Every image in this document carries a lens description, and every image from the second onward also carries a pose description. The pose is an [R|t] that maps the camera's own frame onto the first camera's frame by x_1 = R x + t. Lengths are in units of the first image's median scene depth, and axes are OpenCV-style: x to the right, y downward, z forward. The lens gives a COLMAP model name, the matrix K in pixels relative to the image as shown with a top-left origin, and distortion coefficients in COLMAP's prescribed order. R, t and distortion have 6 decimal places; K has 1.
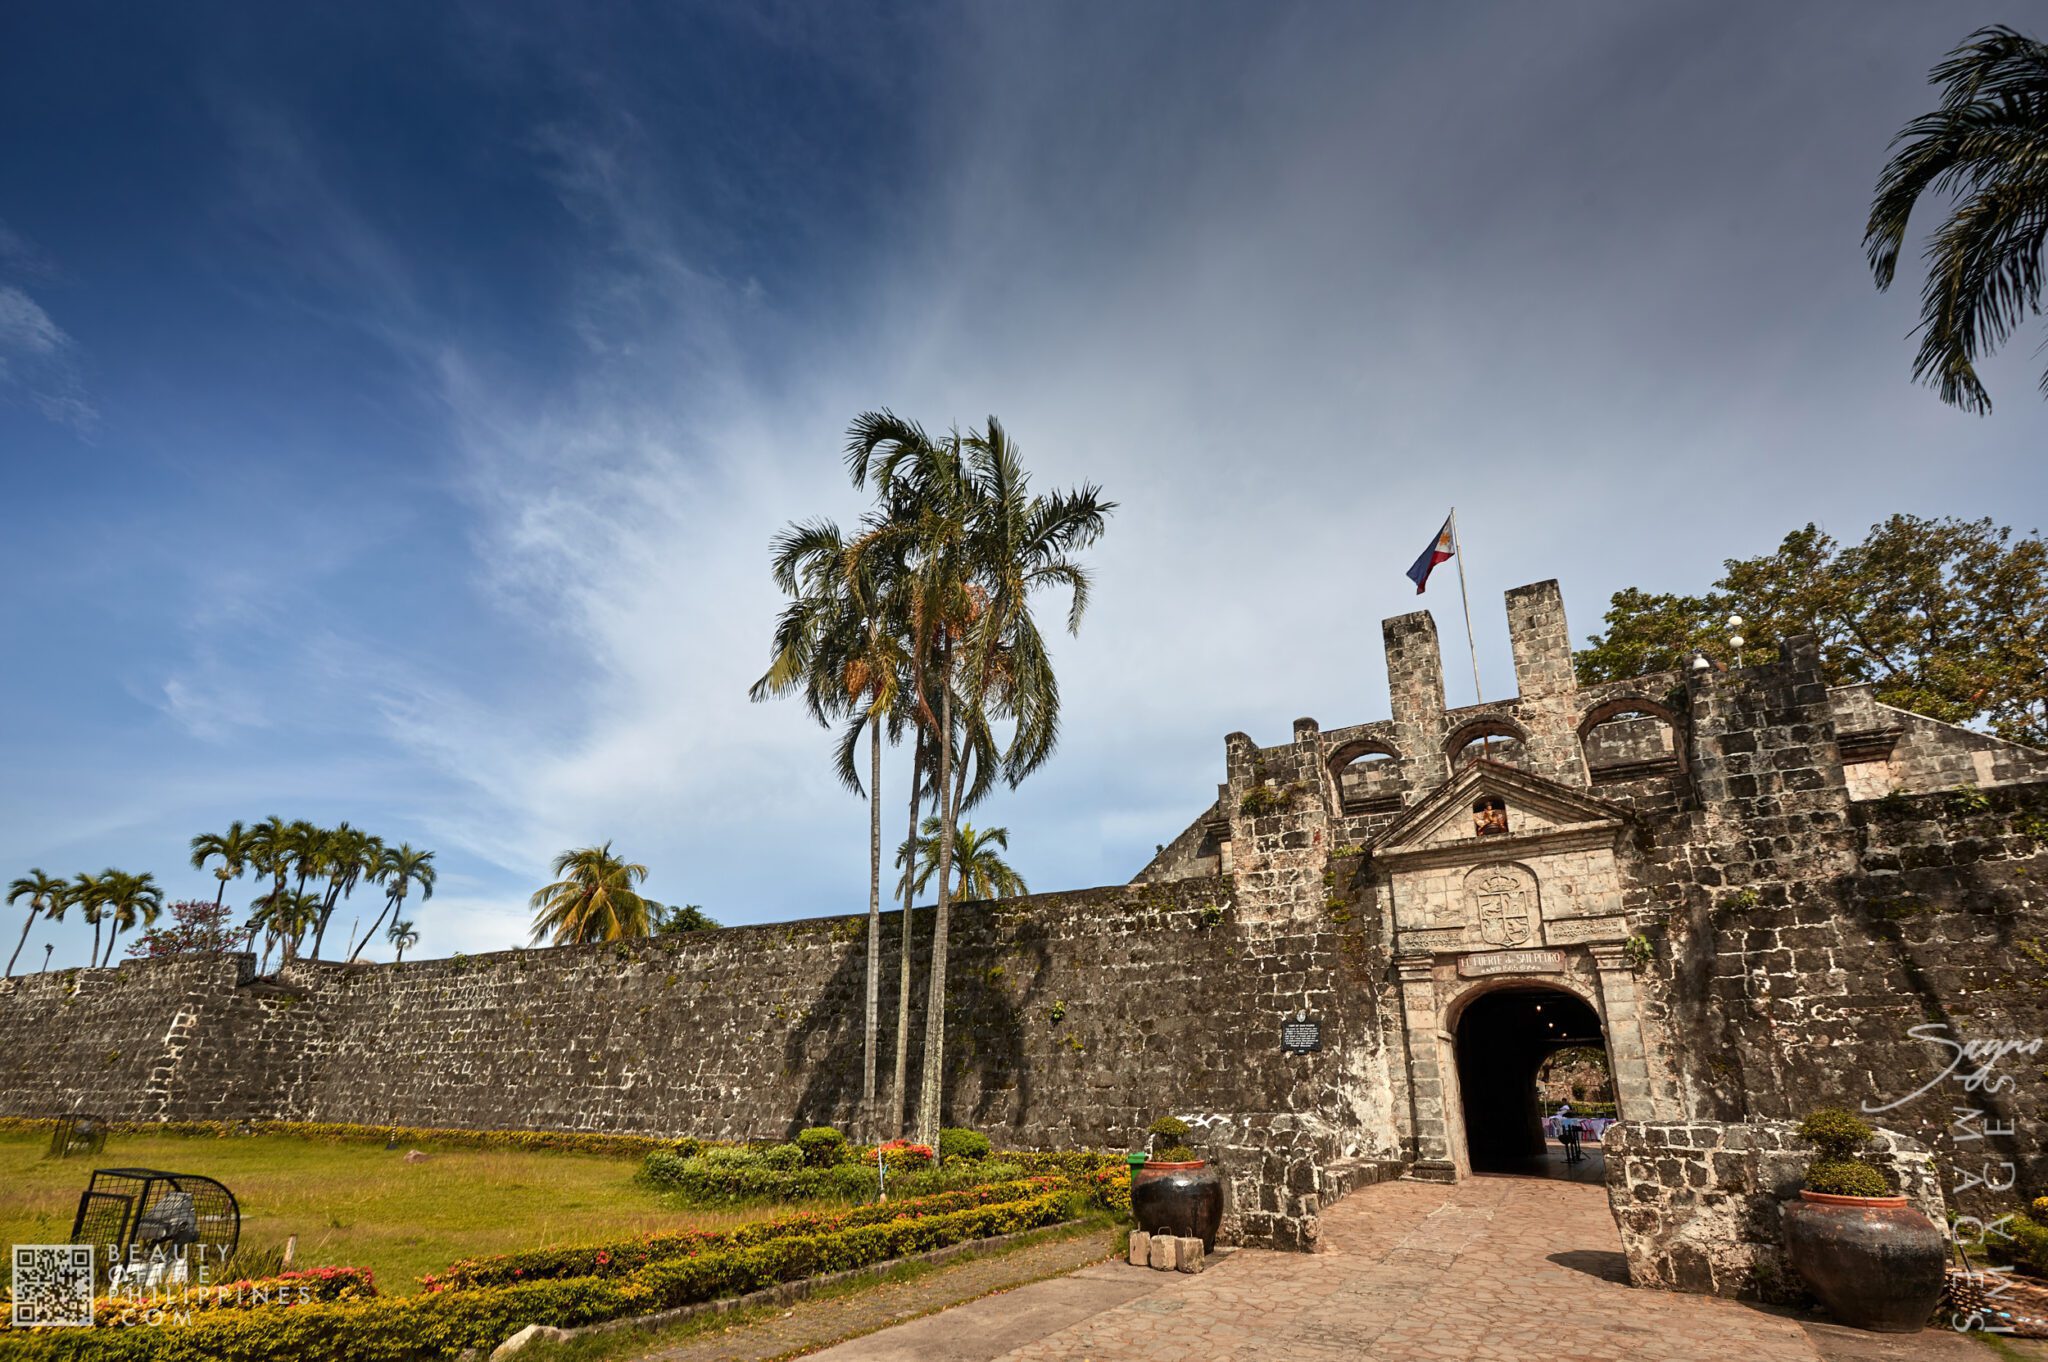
lens RADIAL K [[1013.2, 0, 1023.5], [0, 1013.2, 770.1], [0, 0, 1]] dist [0.000785, -0.002653]
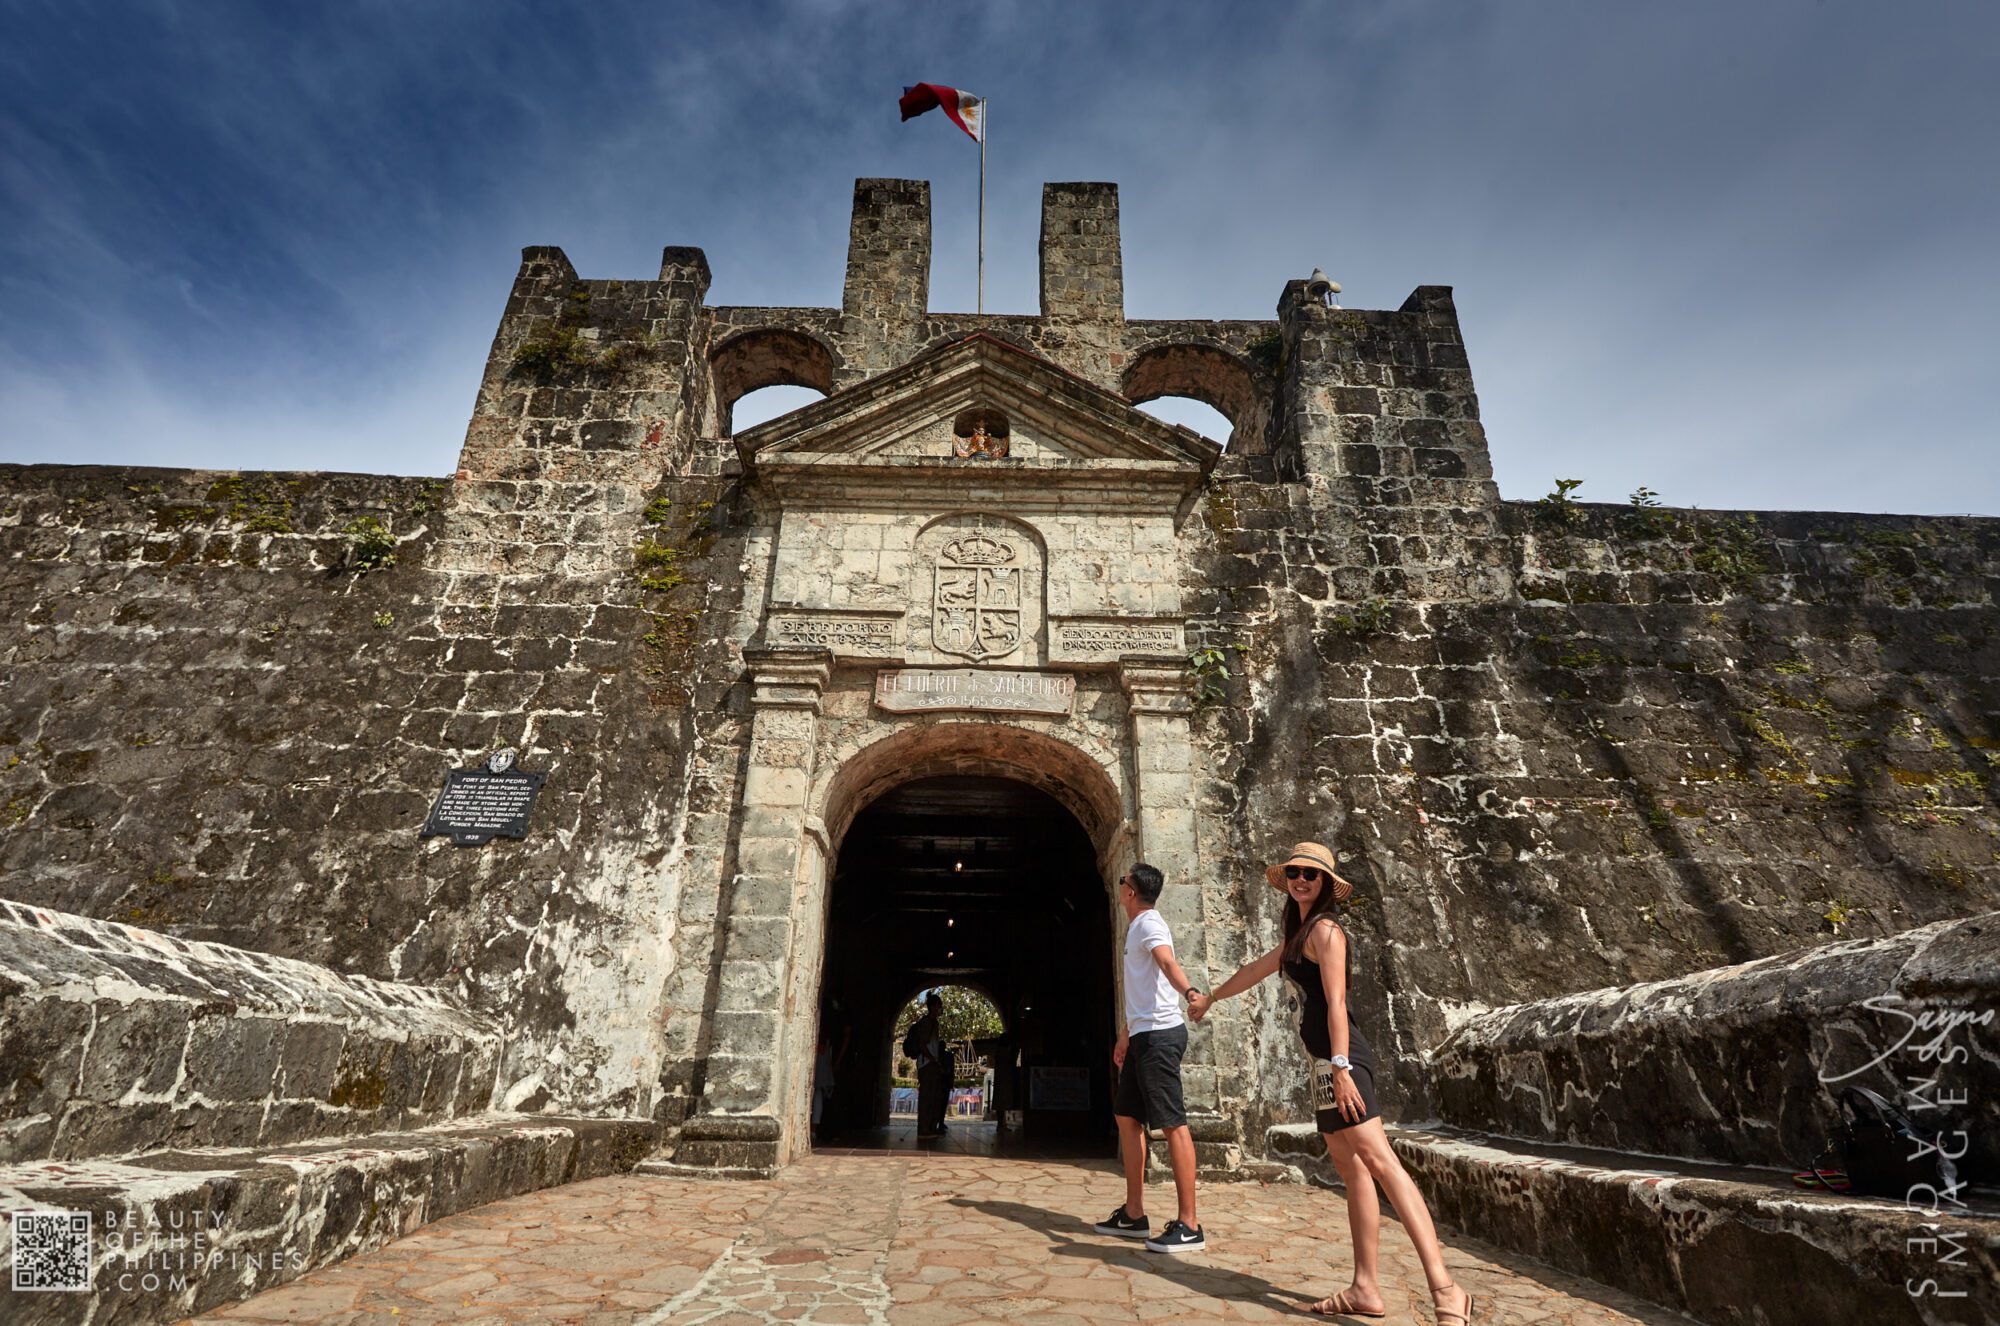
lens RADIAL K [[918.8, 0, 1006.6], [0, 918.8, 658.9], [0, 0, 1]] dist [-0.000887, -0.000808]
pose [[0.824129, 0.236914, 0.514474, 0.255888], [-0.173075, 0.970208, -0.169532, 0.244503], [-0.539312, 0.050674, 0.840580, 0.607047]]
